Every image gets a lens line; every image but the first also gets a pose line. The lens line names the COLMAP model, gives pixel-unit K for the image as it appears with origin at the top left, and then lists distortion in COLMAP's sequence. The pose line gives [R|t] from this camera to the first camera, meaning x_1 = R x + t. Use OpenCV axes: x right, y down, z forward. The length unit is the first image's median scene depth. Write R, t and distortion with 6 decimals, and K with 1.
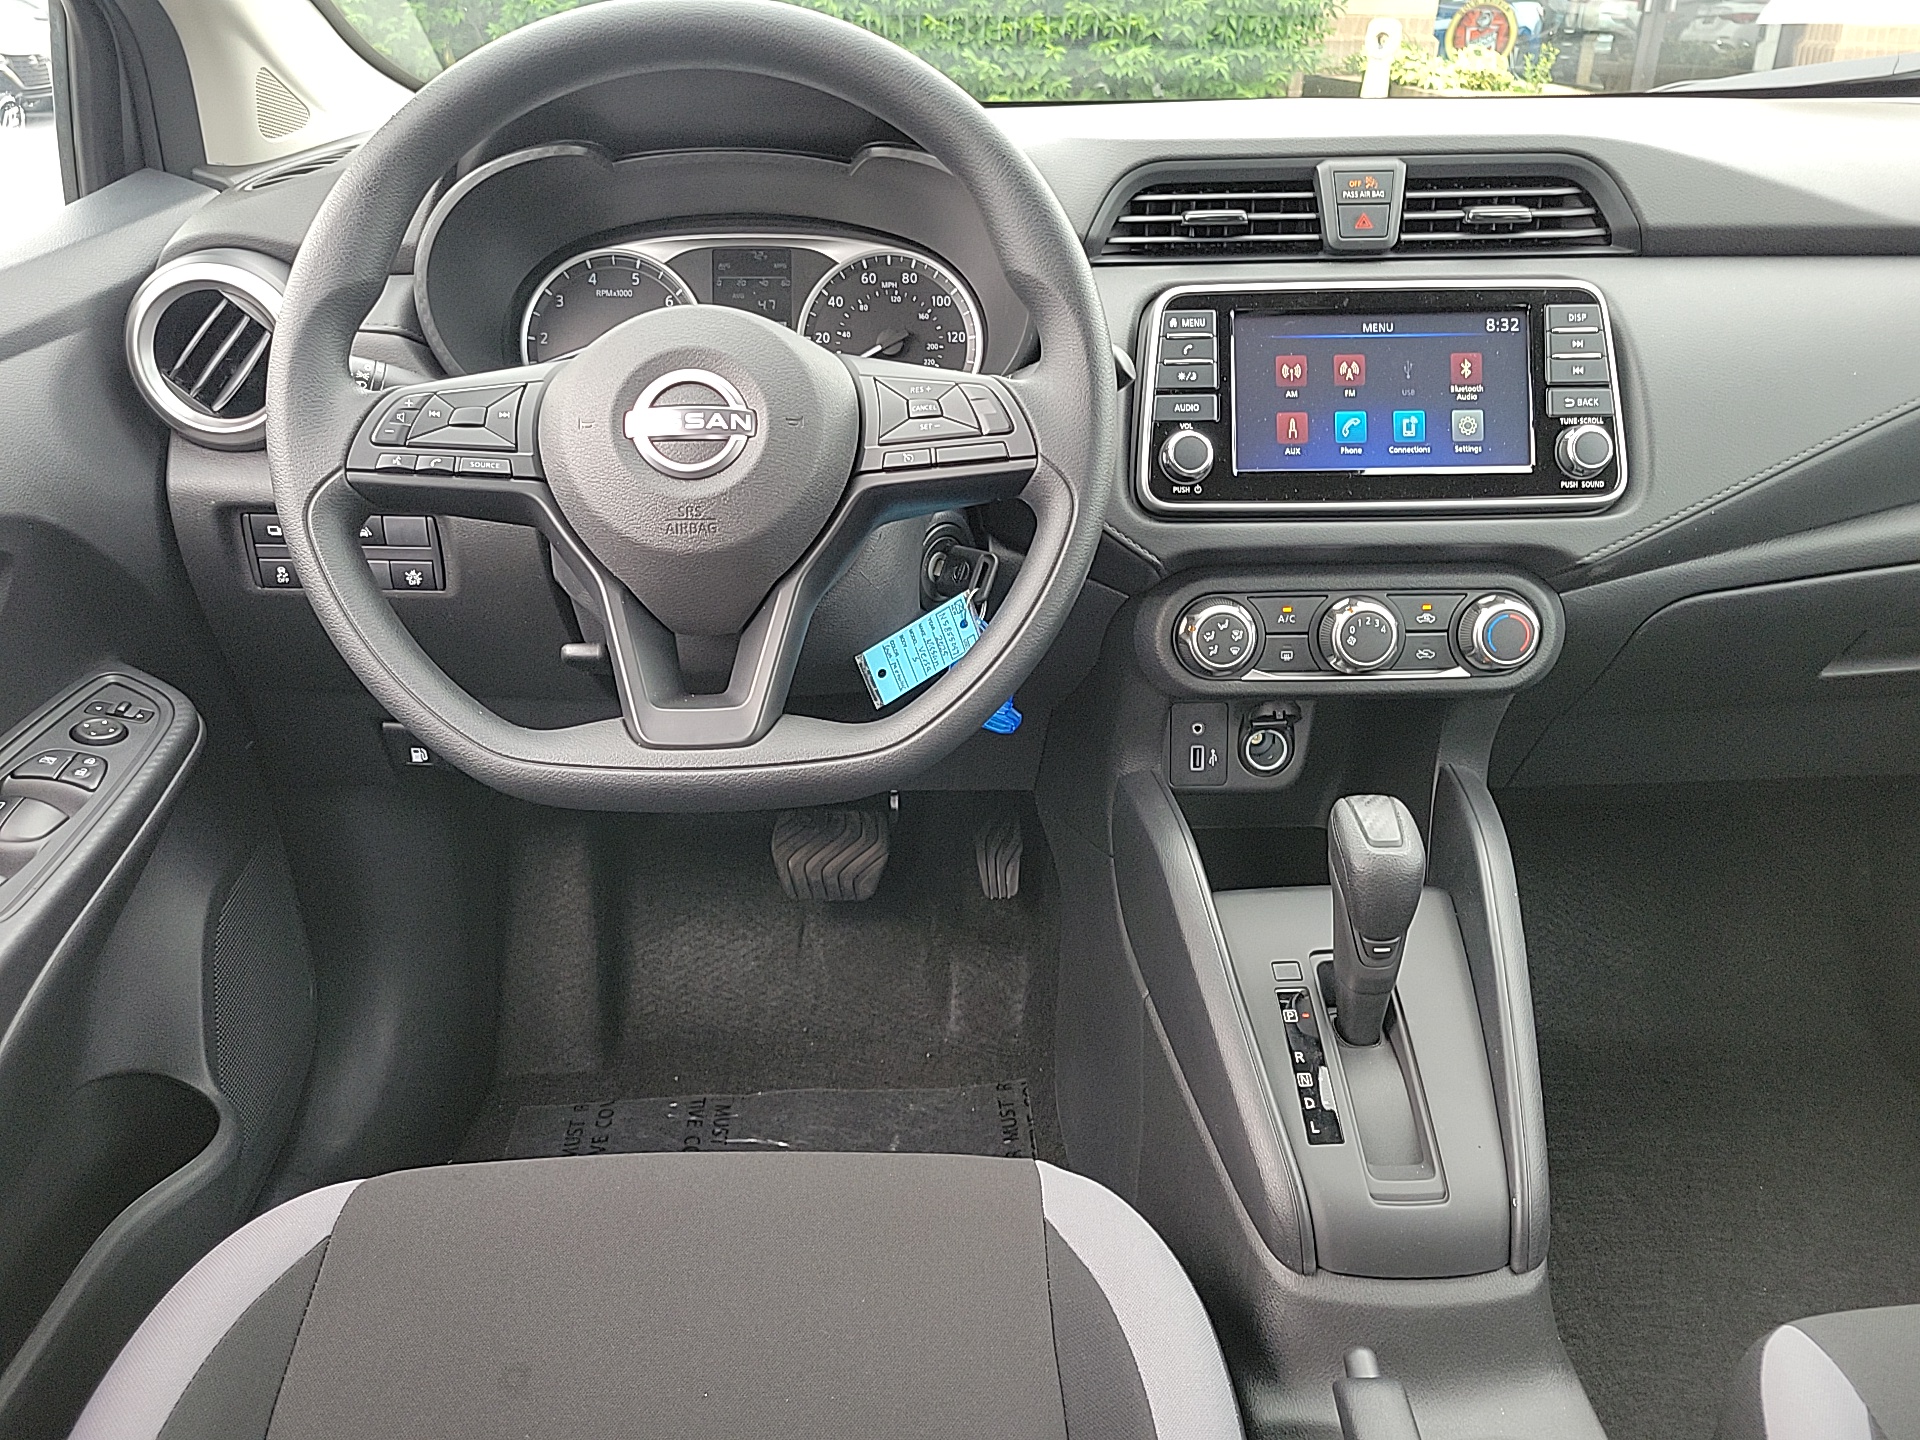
lens RADIAL K [[1471.7, 0, 942.3], [0, 1471.7, 708.5], [0, 0, 1]] dist [0.029457, -0.023614]
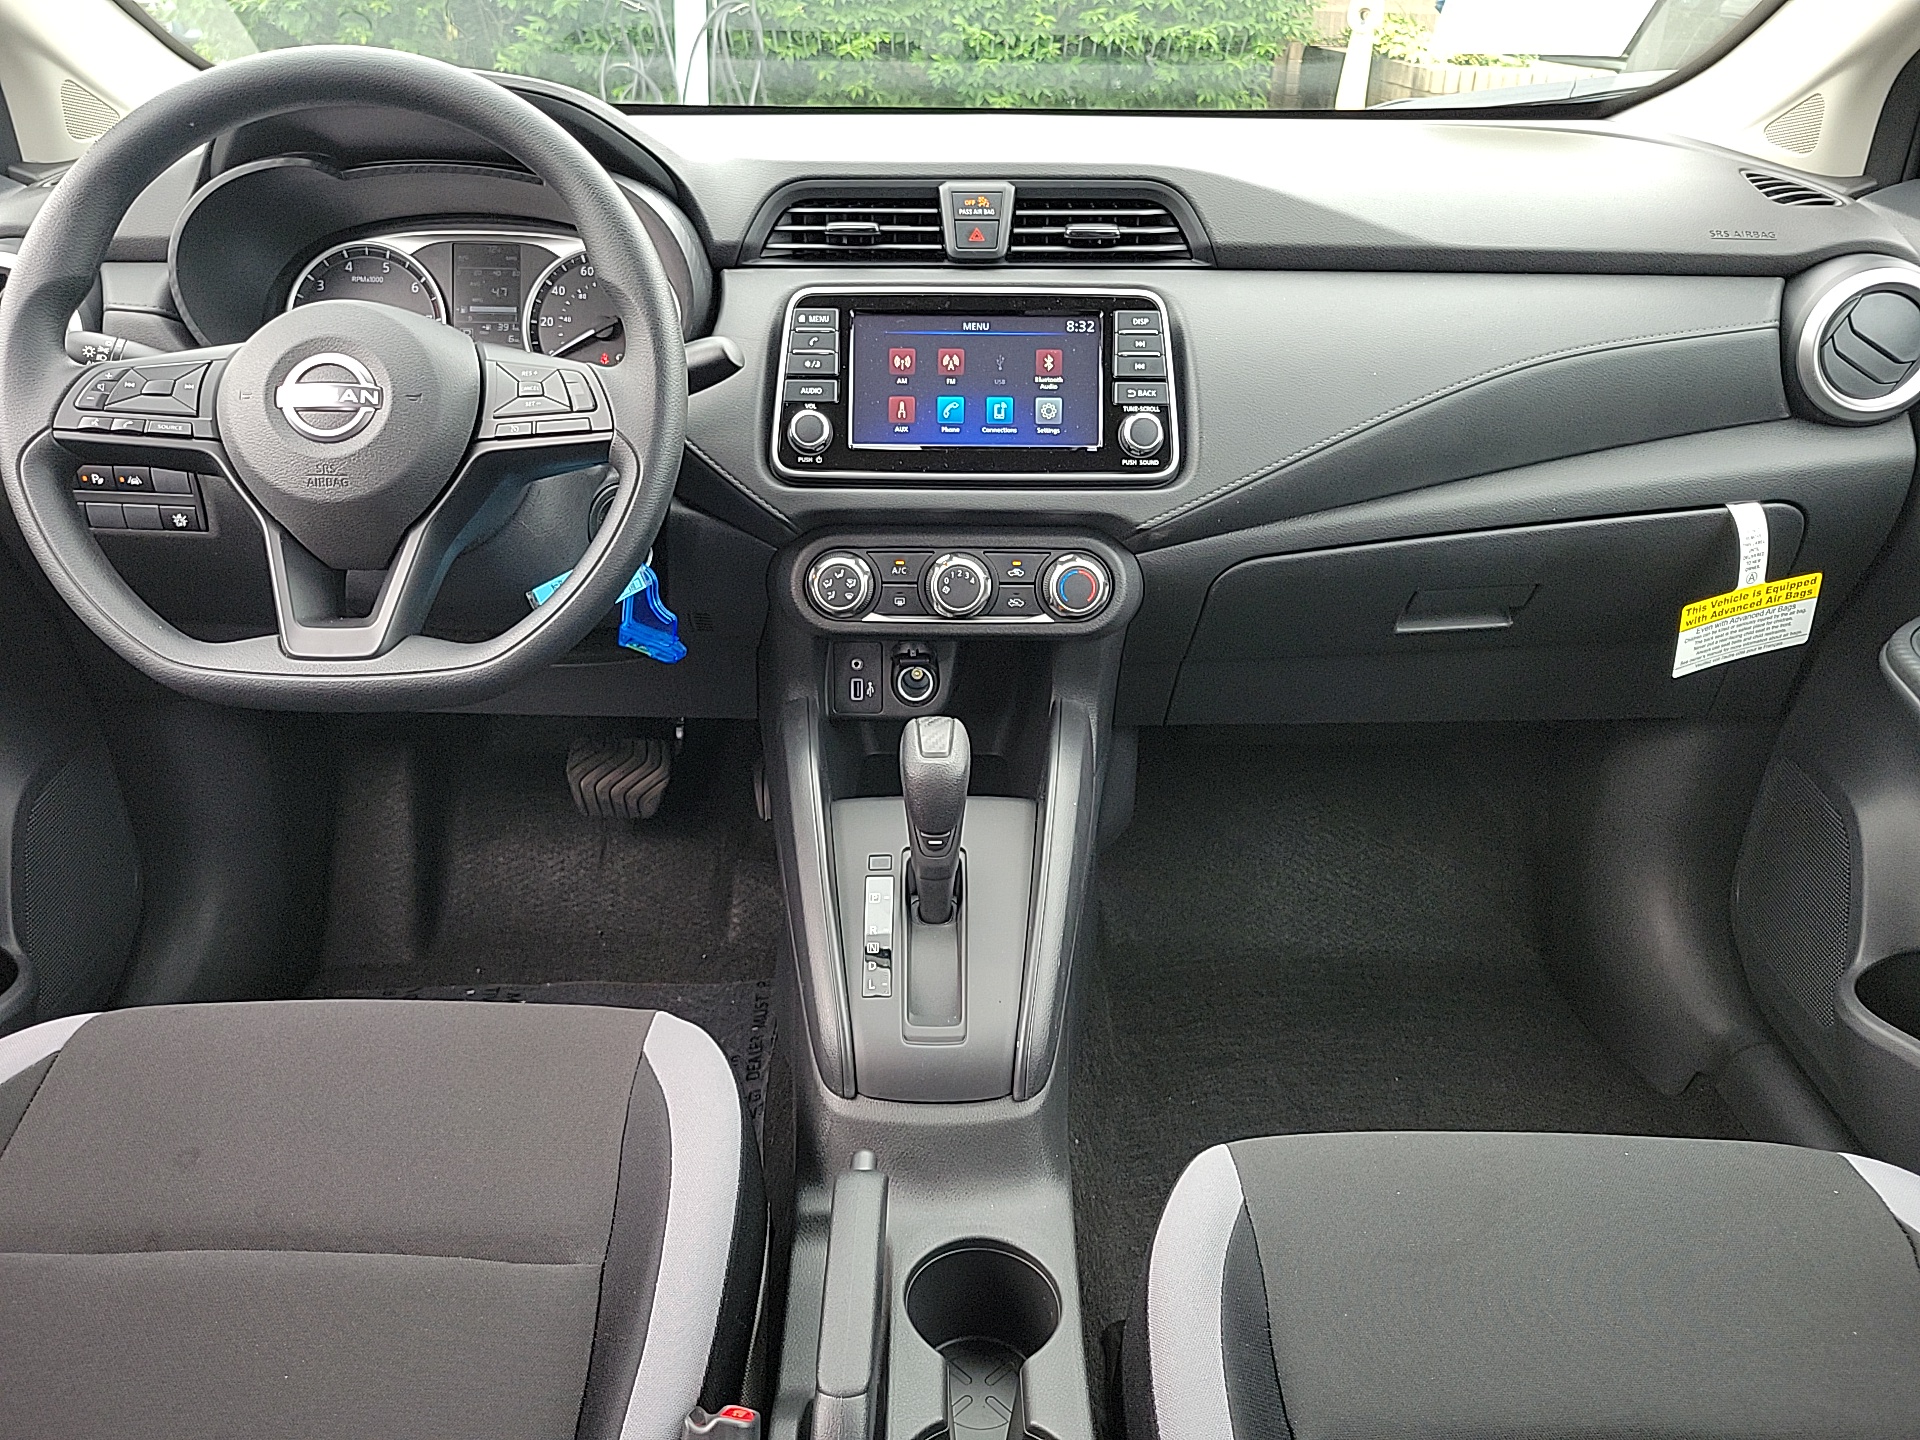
lens RADIAL K [[1471.7, 0, 947.1], [0, 1471.7, 709.5], [0, 0, 1]] dist [0.029457, -0.023614]
pose [[0.999711, 0.021961, -0.009810, 0.289037], [-0.021711, 0.999454, 0.024920, 0.021274], [0.010352, -0.024700, 0.999641, -0.193863]]
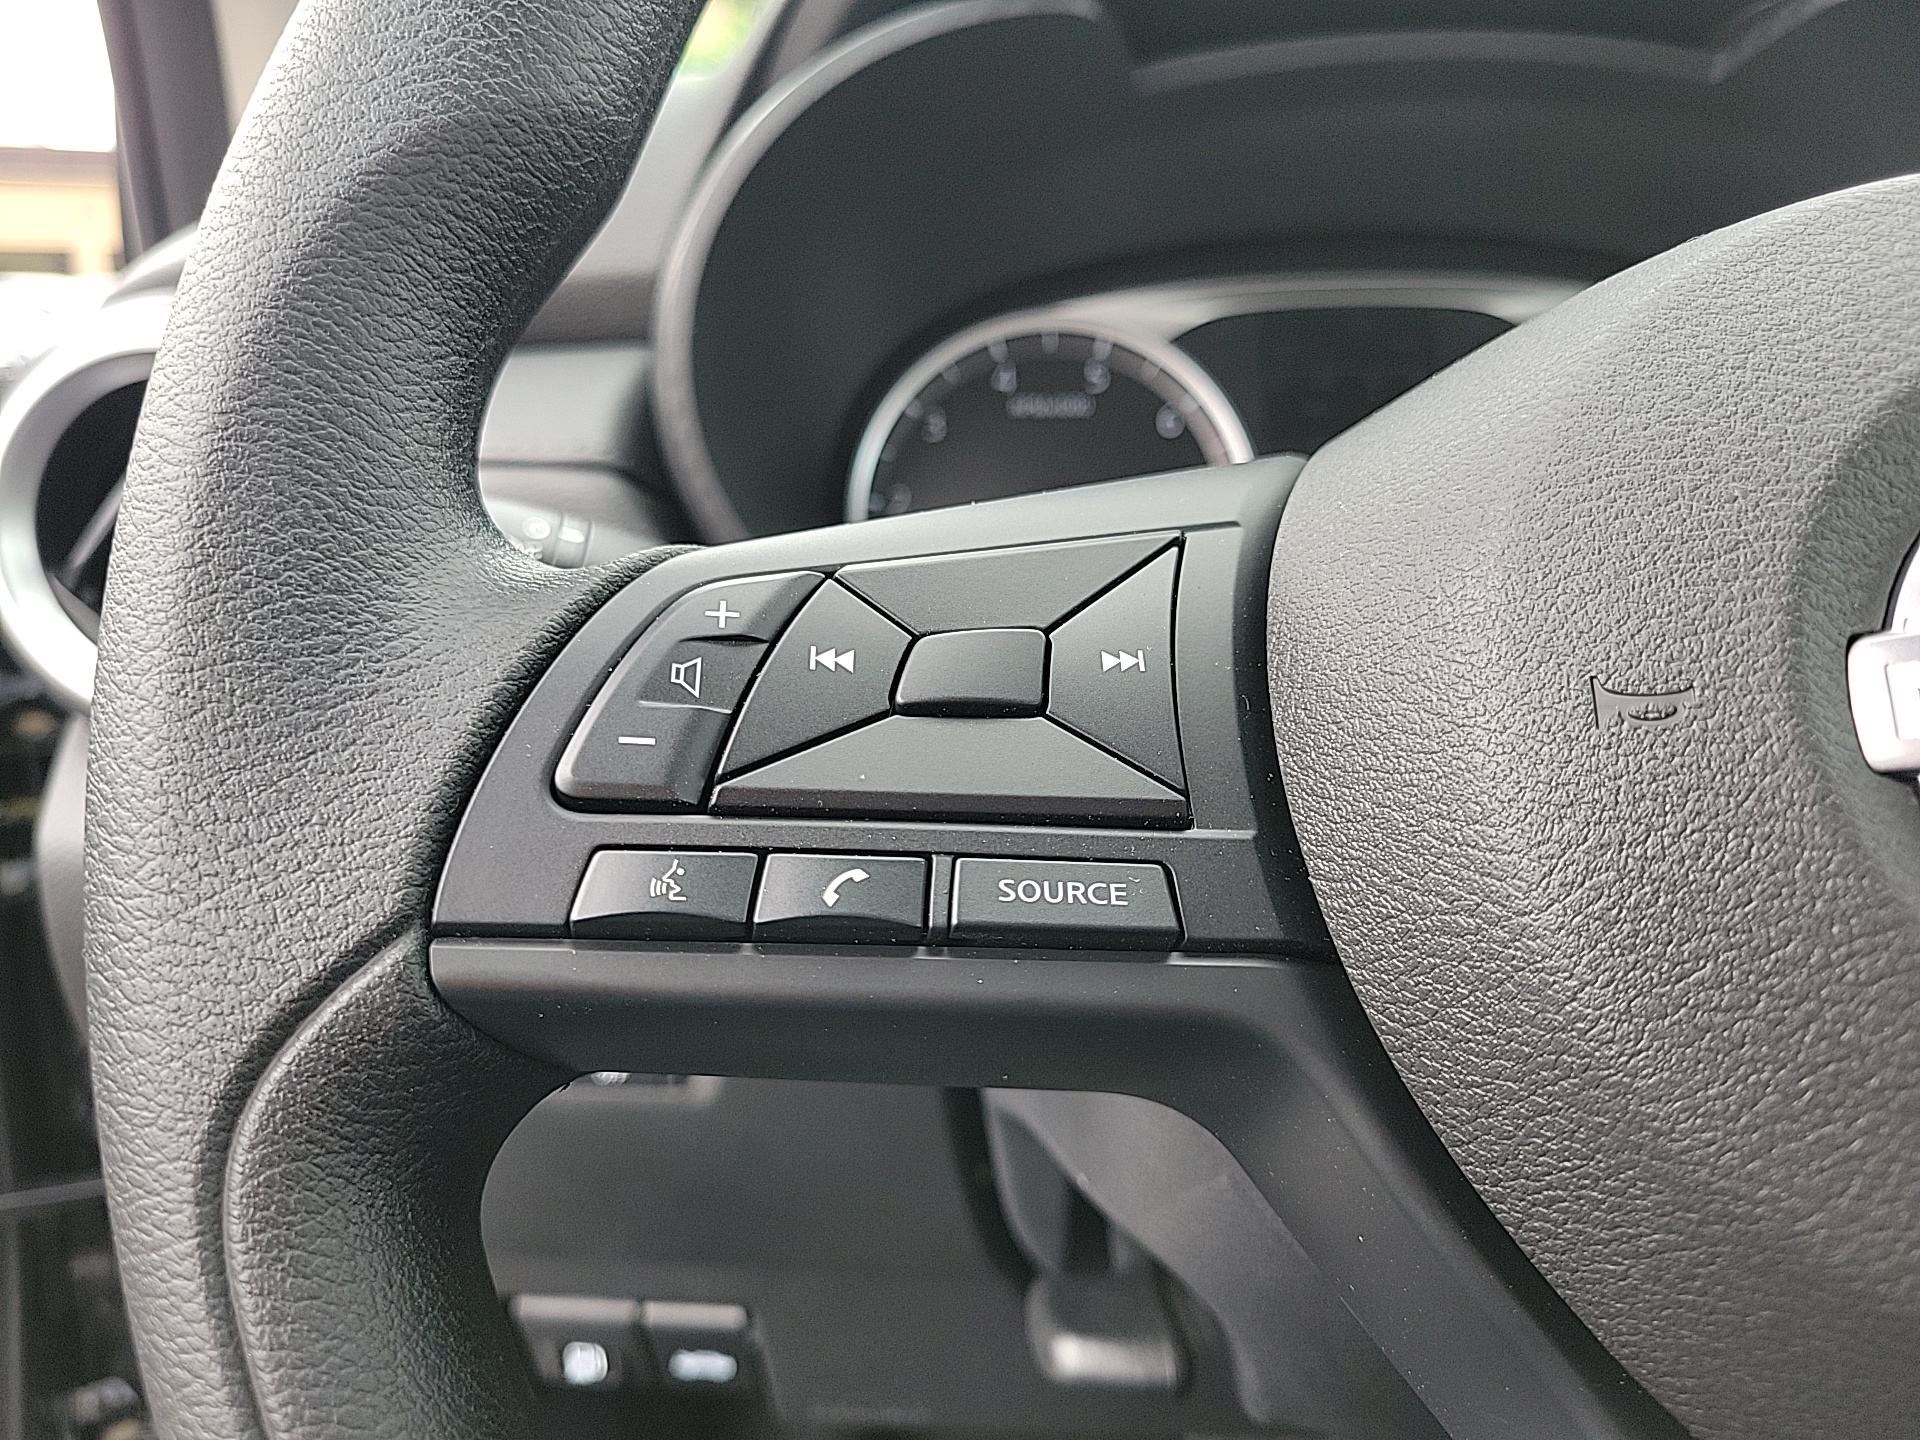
lens RADIAL K [[1471.7, 0, 949.9], [0, 1471.7, 711.7], [0, 0, 1]] dist [0.029457, -0.023614]
pose [[0.997066, -0.003617, -0.076460, -0.248647], [-0.008993, 0.986430, -0.163934, -0.125133], [0.076016, 0.164141, 0.983504, 0.631234]]
